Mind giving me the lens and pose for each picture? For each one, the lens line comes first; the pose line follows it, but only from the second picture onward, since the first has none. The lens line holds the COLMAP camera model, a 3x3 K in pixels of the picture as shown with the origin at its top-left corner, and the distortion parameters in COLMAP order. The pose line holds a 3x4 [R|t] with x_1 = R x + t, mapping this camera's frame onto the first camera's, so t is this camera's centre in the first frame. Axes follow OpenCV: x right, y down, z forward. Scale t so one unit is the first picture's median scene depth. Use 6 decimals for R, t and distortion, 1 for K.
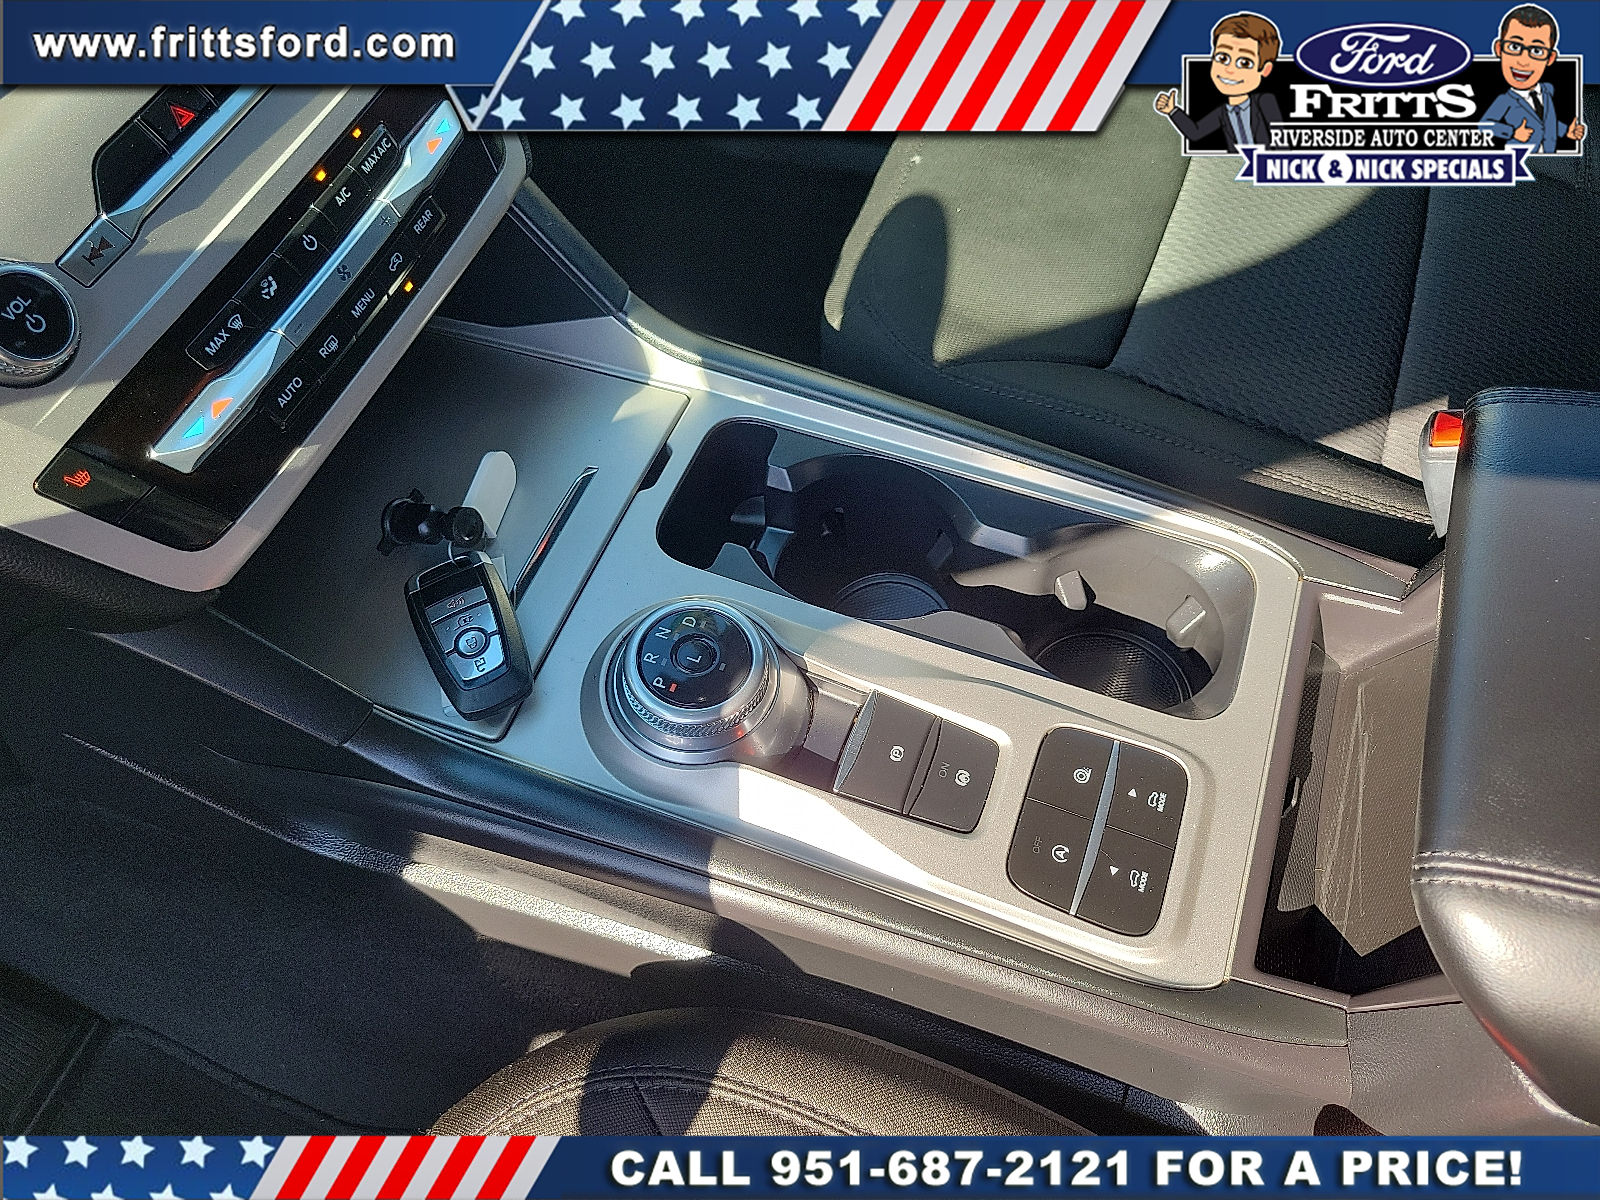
lens RADIAL K [[1220.3, 0, 789.4], [0, 1220.3, 605.6], [0, 0, 1]] dist [0.006472, -0.004423]
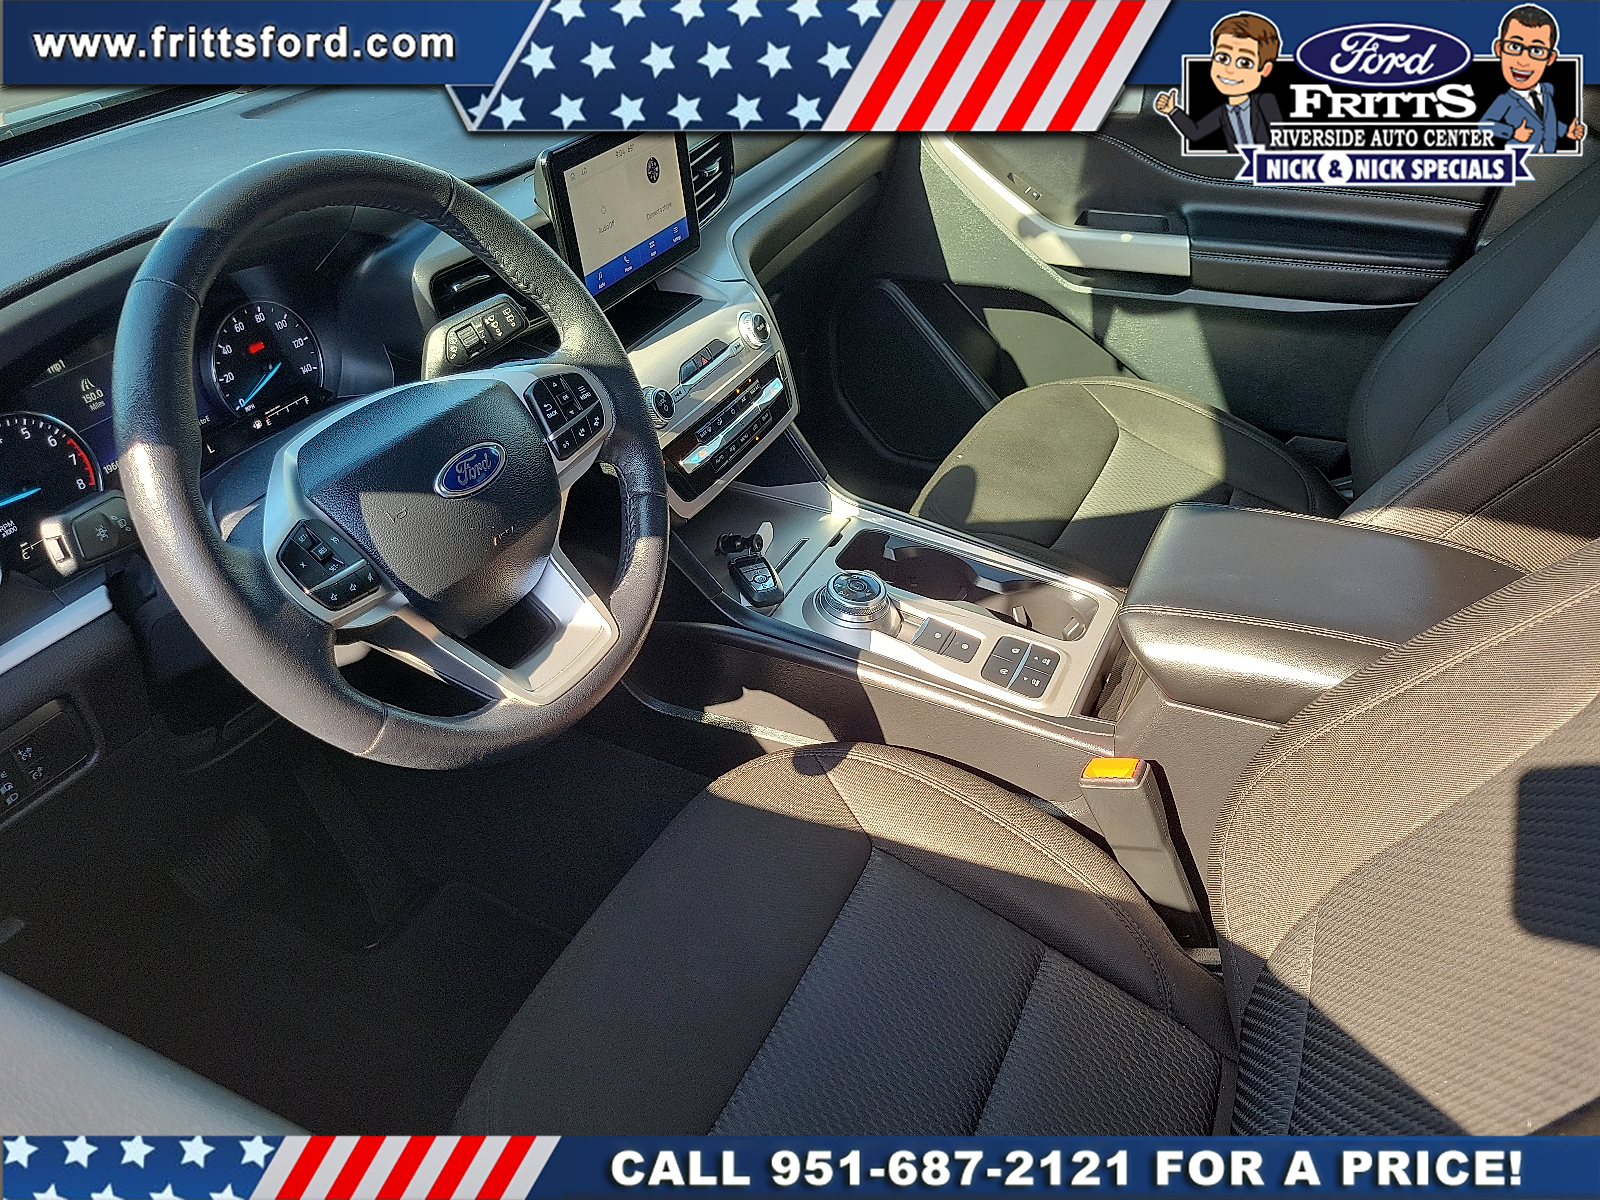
lens RADIAL K [[1220.3, 0, 795.2], [0, 1220.3, 591.7], [0, 0, 1]] dist [0.006472, -0.004423]
pose [[0.993425, 0.109191, -0.034421, -0.116023], [-0.114280, 0.927619, -0.355618, 0.931863], [-0.006900, 0.357213, 0.933997, -1.252189]]
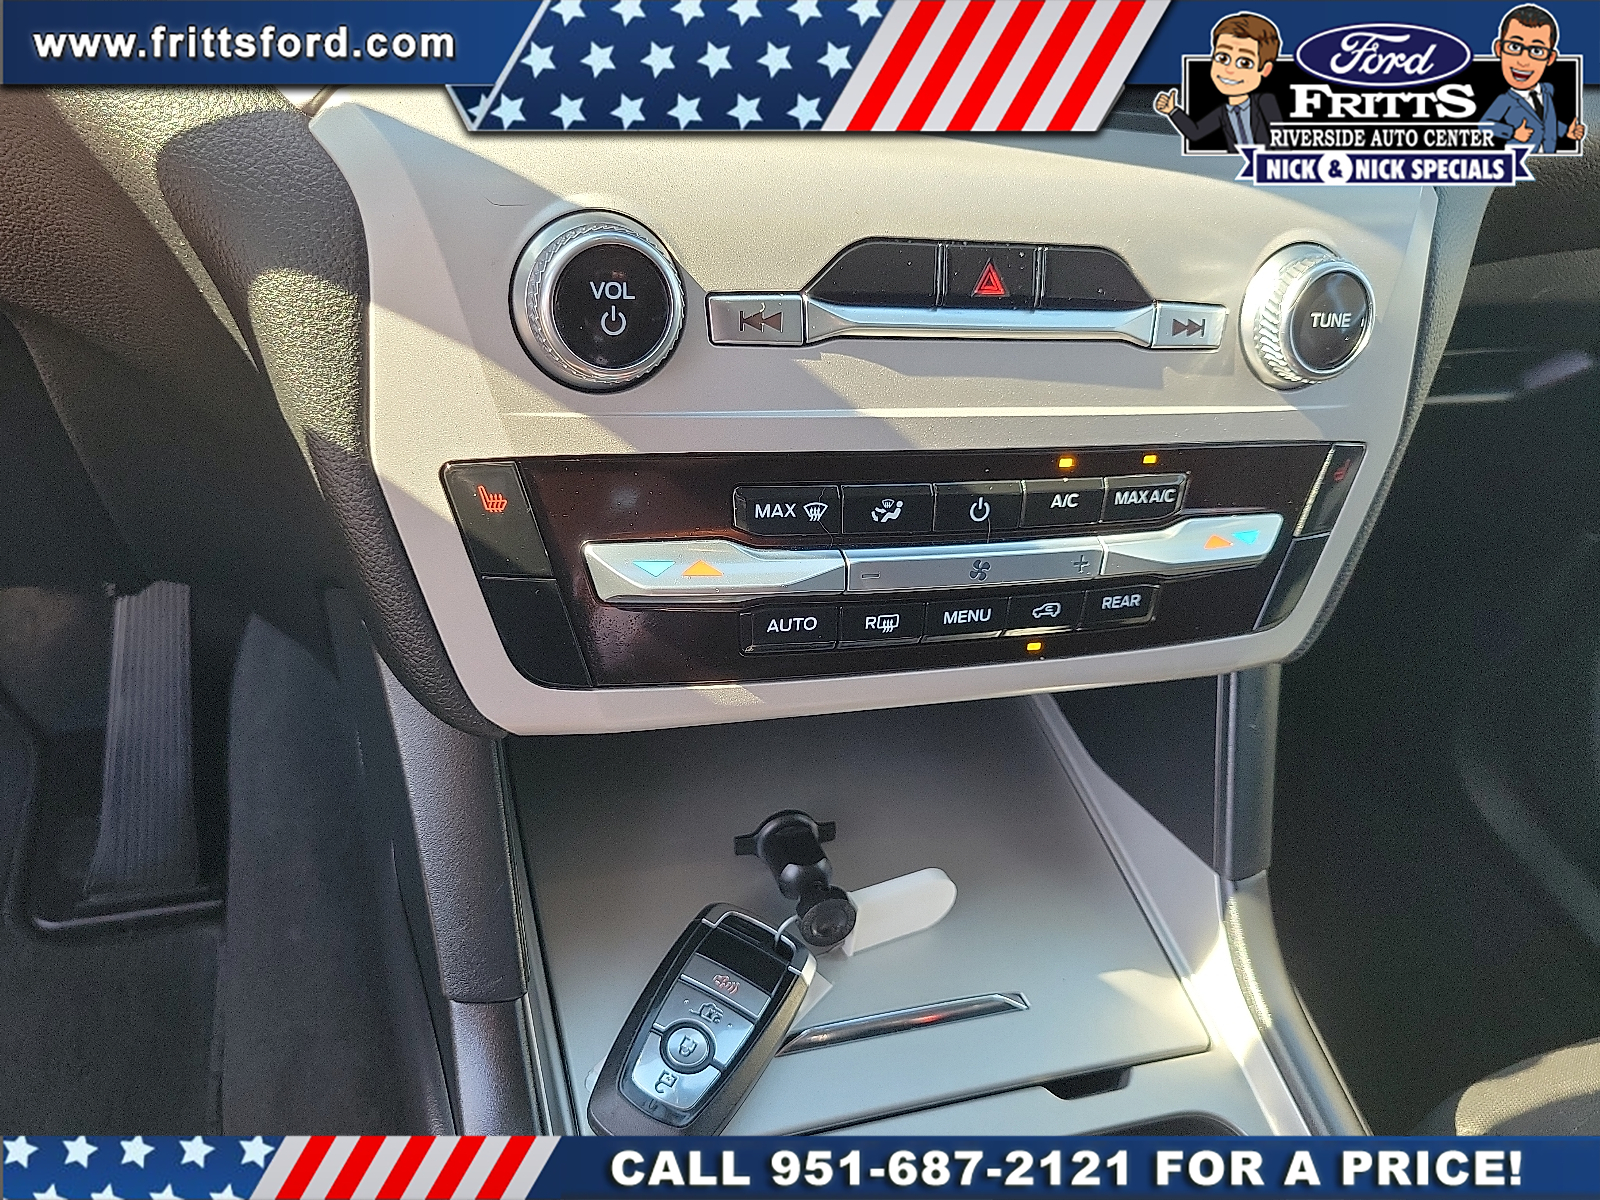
lens RADIAL K [[1220.3, 0, 755.7], [0, 1220.3, 629.7], [0, 0, 1]] dist [0.006472, -0.004423]
pose [[0.572452, 0.681929, -0.455271, -0.096815], [-0.779775, 0.624428, -0.045179, -0.116378], [0.253475, 0.380871, 0.889206, 0.353156]]
